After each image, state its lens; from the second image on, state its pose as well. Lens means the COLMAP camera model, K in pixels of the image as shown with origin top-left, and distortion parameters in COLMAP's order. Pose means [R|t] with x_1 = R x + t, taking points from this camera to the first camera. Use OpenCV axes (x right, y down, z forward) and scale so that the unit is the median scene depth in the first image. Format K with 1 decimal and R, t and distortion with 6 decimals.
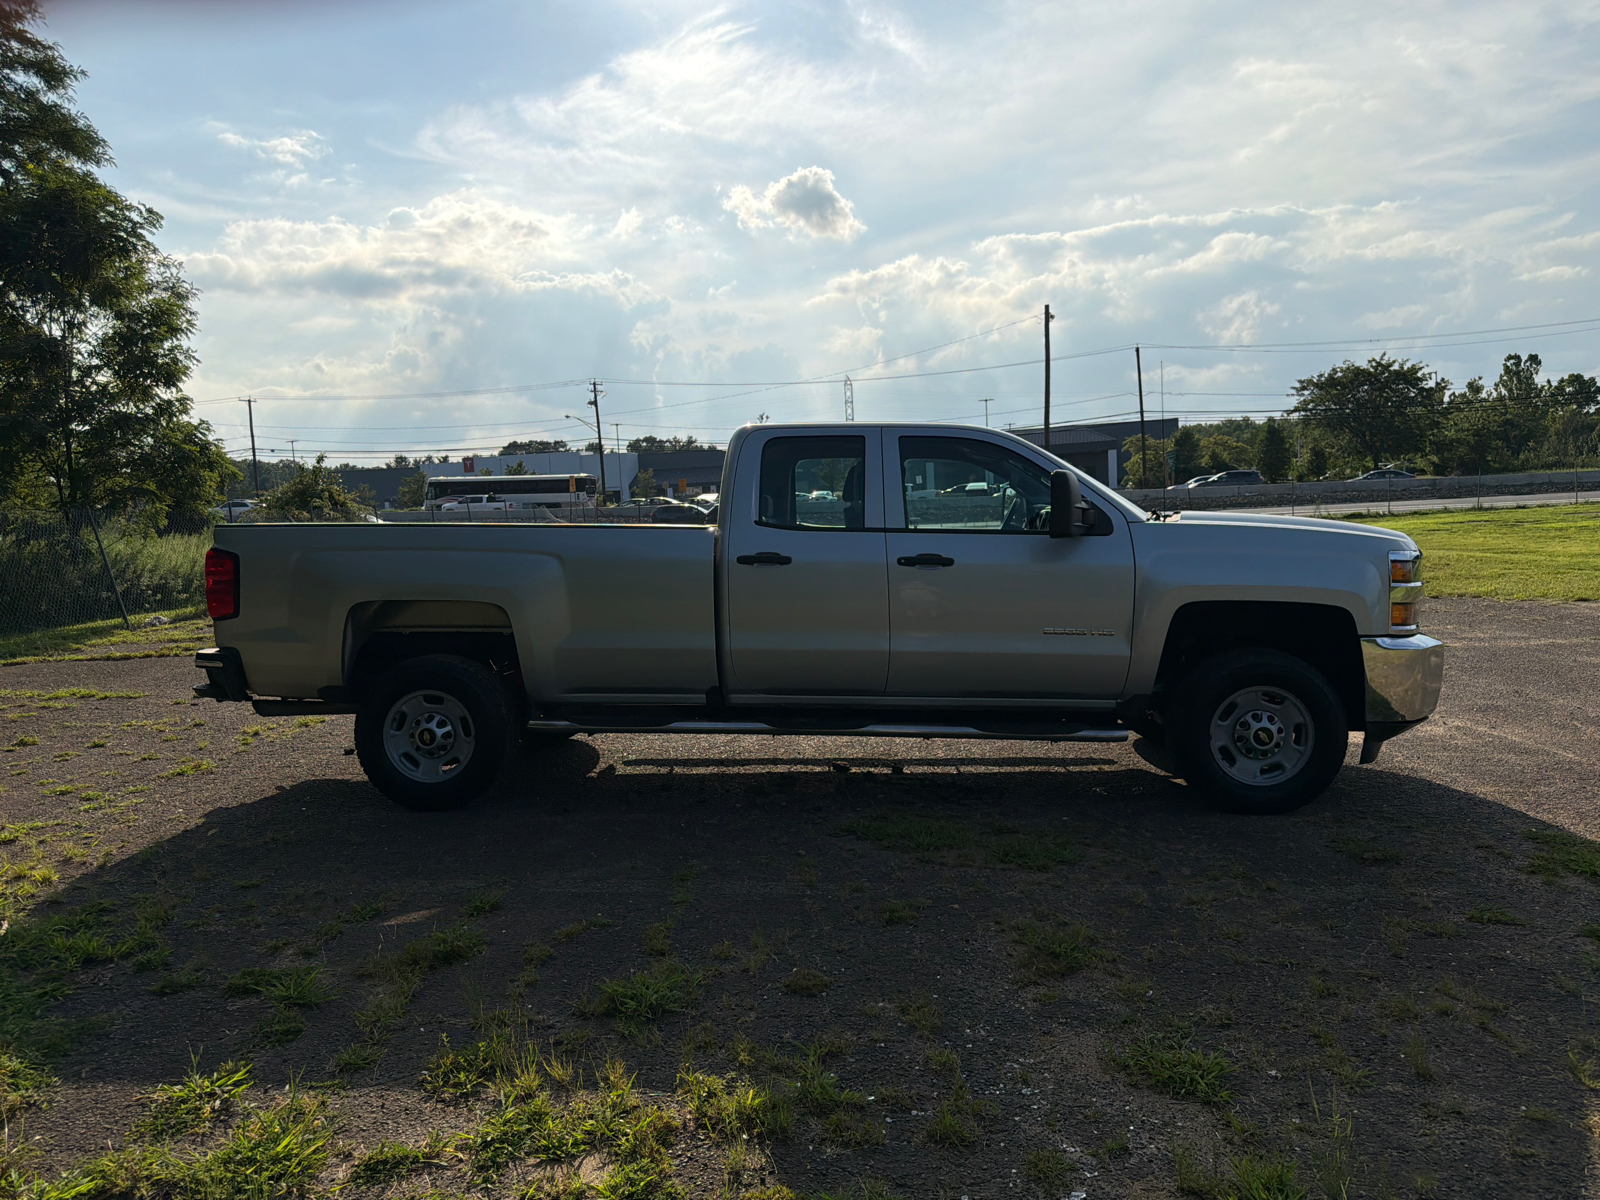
lens RADIAL K [[1159.8, 0, 799.7], [0, 1159.8, 612.8], [0, 0, 1]] dist [0.025616, -0.032016]
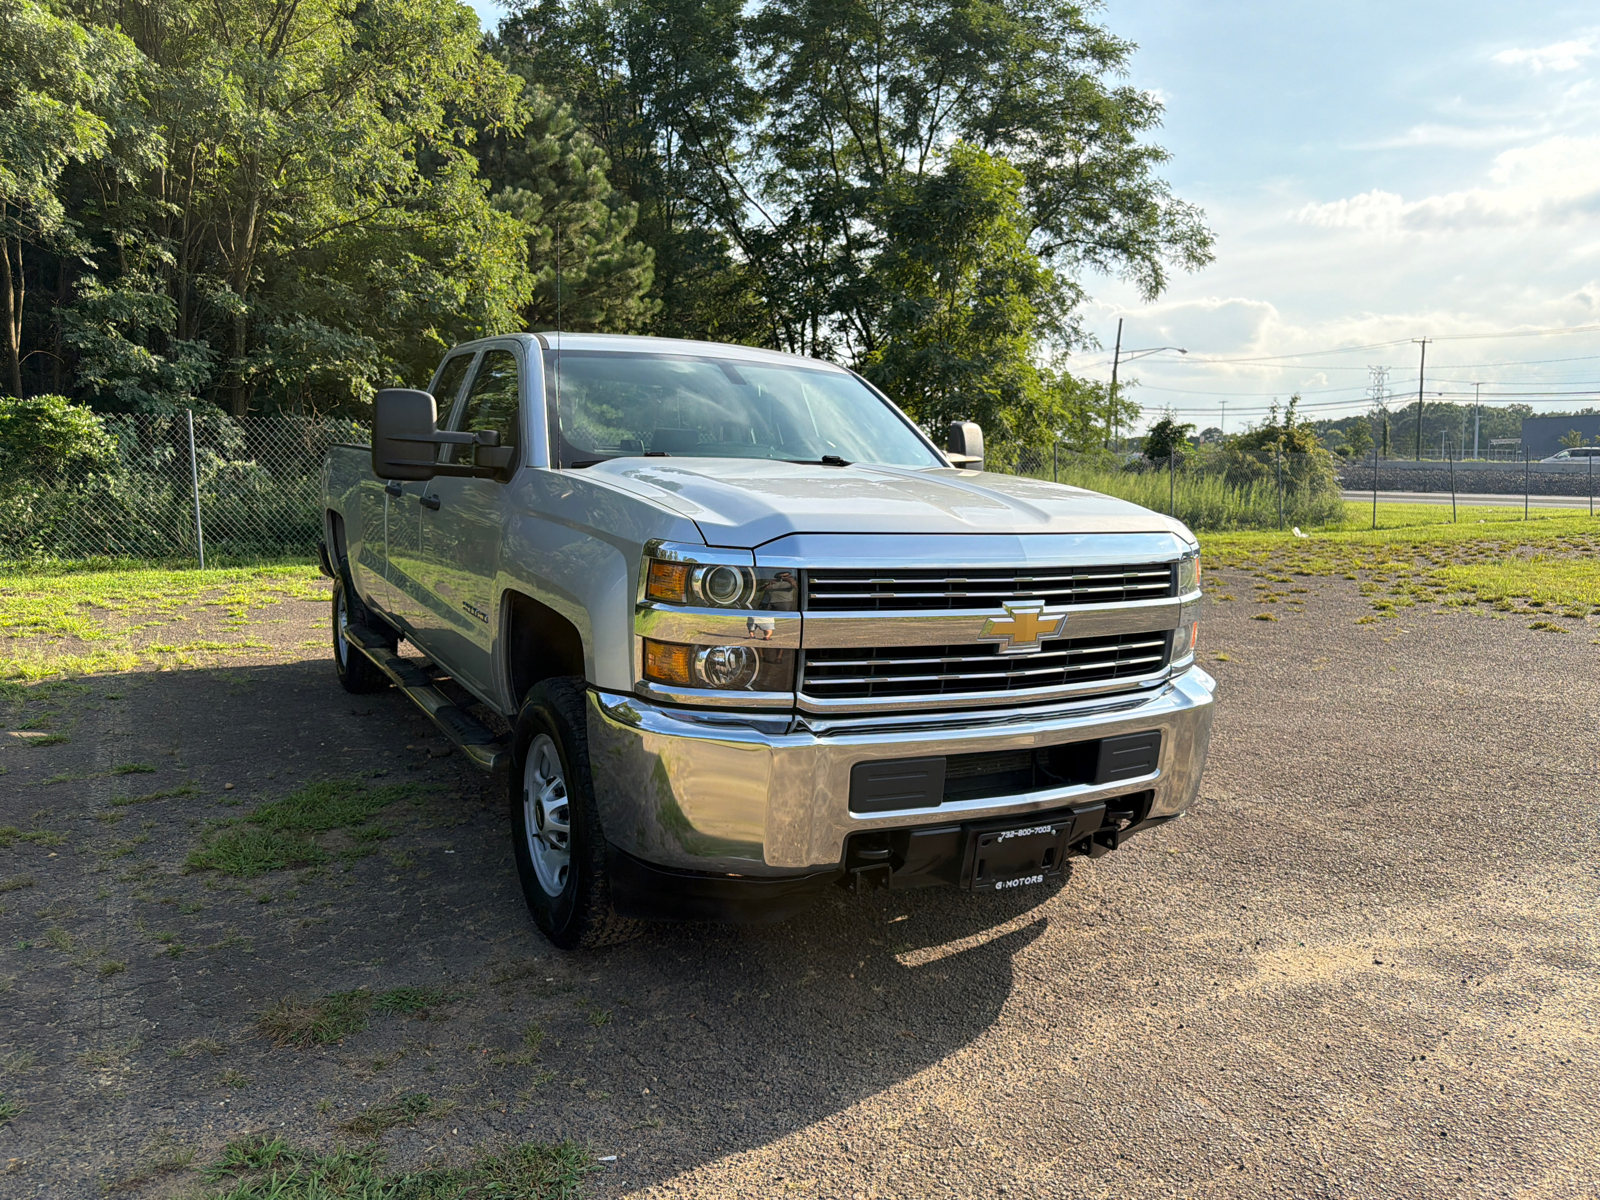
lens RADIAL K [[1159.8, 0, 799.7], [0, 1159.8, 612.8], [0, 0, 1]] dist [0.025616, -0.032016]
pose [[0.567685, 0.142056, -0.810897, 0.897210], [-0.104527, 0.989465, 0.100162, -0.073834], [0.816583, 0.027900, 0.576554, 0.692760]]
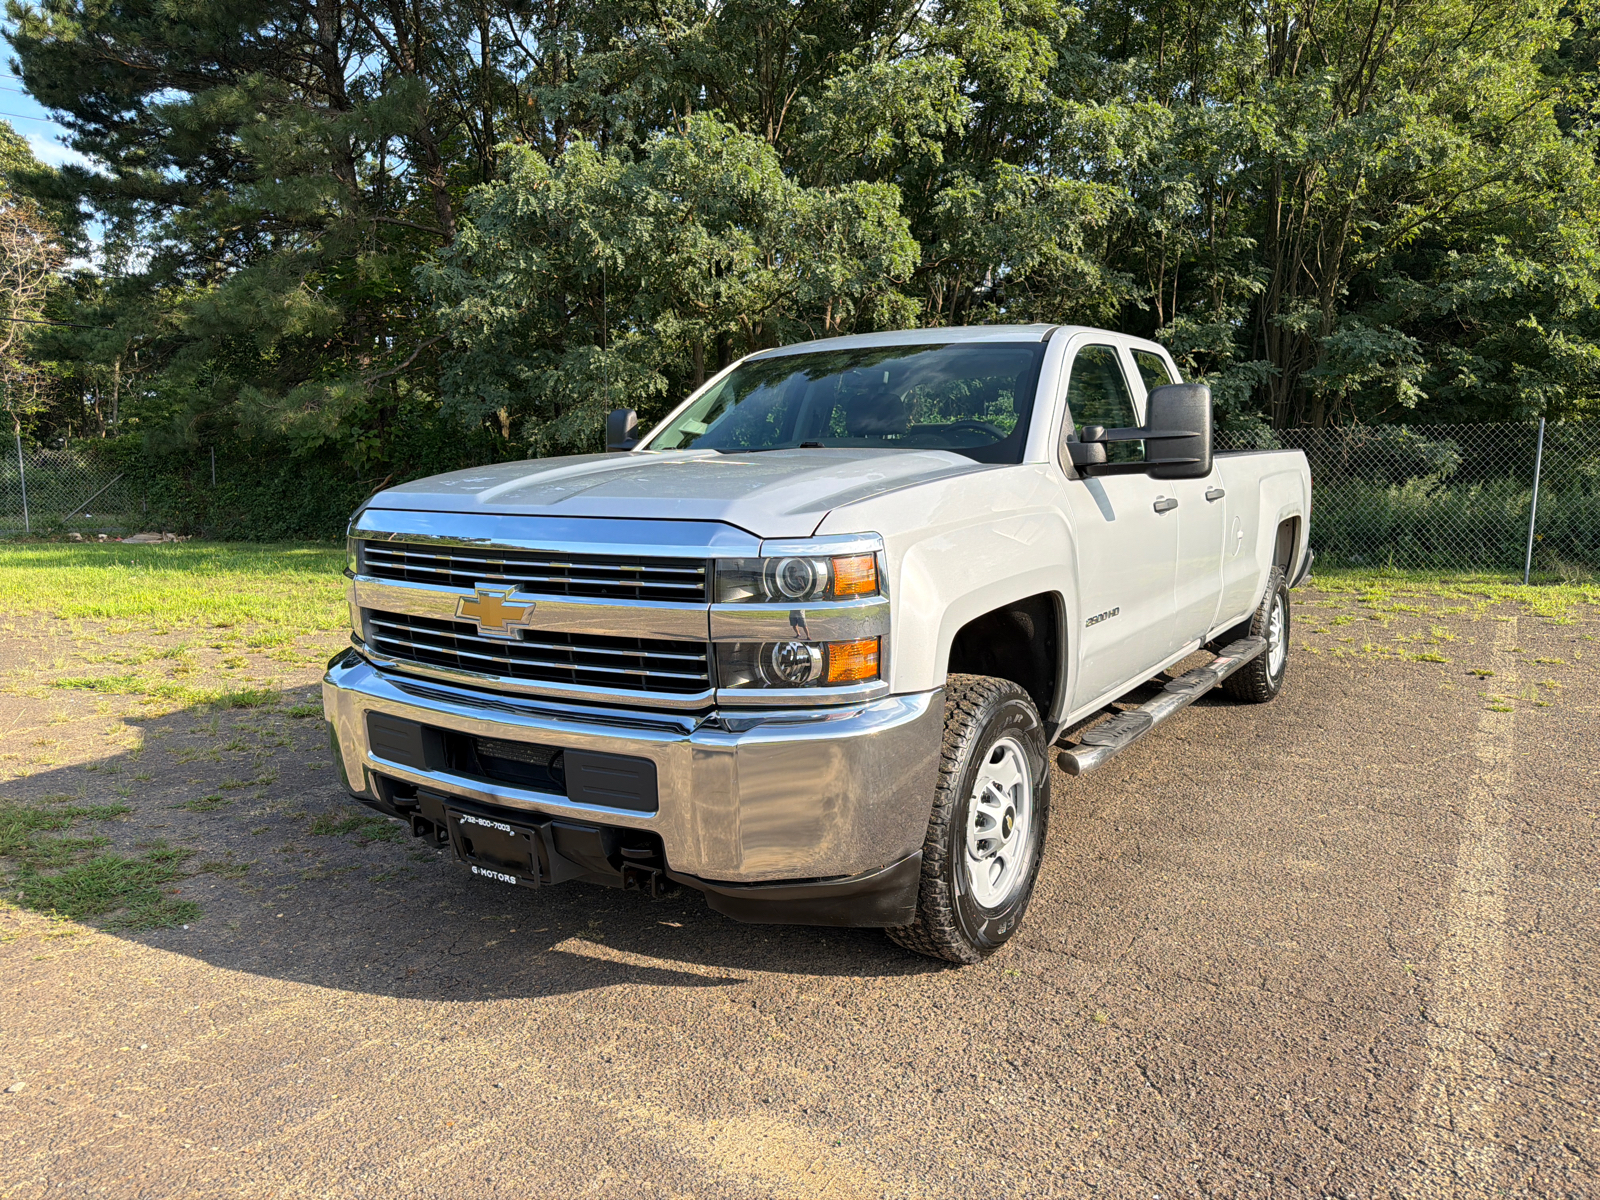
lens RADIAL K [[1119.2, 0, 800.5], [0, 1119.2, 631.0], [0, 0, 1]] dist [0.043638, -0.074535]
pose [[-0.455864, 0.152325, -0.876918, 0.898794], [-0.053733, 0.978739, 0.197944, -0.120130], [0.888426, 0.137355, -0.437987, 1.398393]]
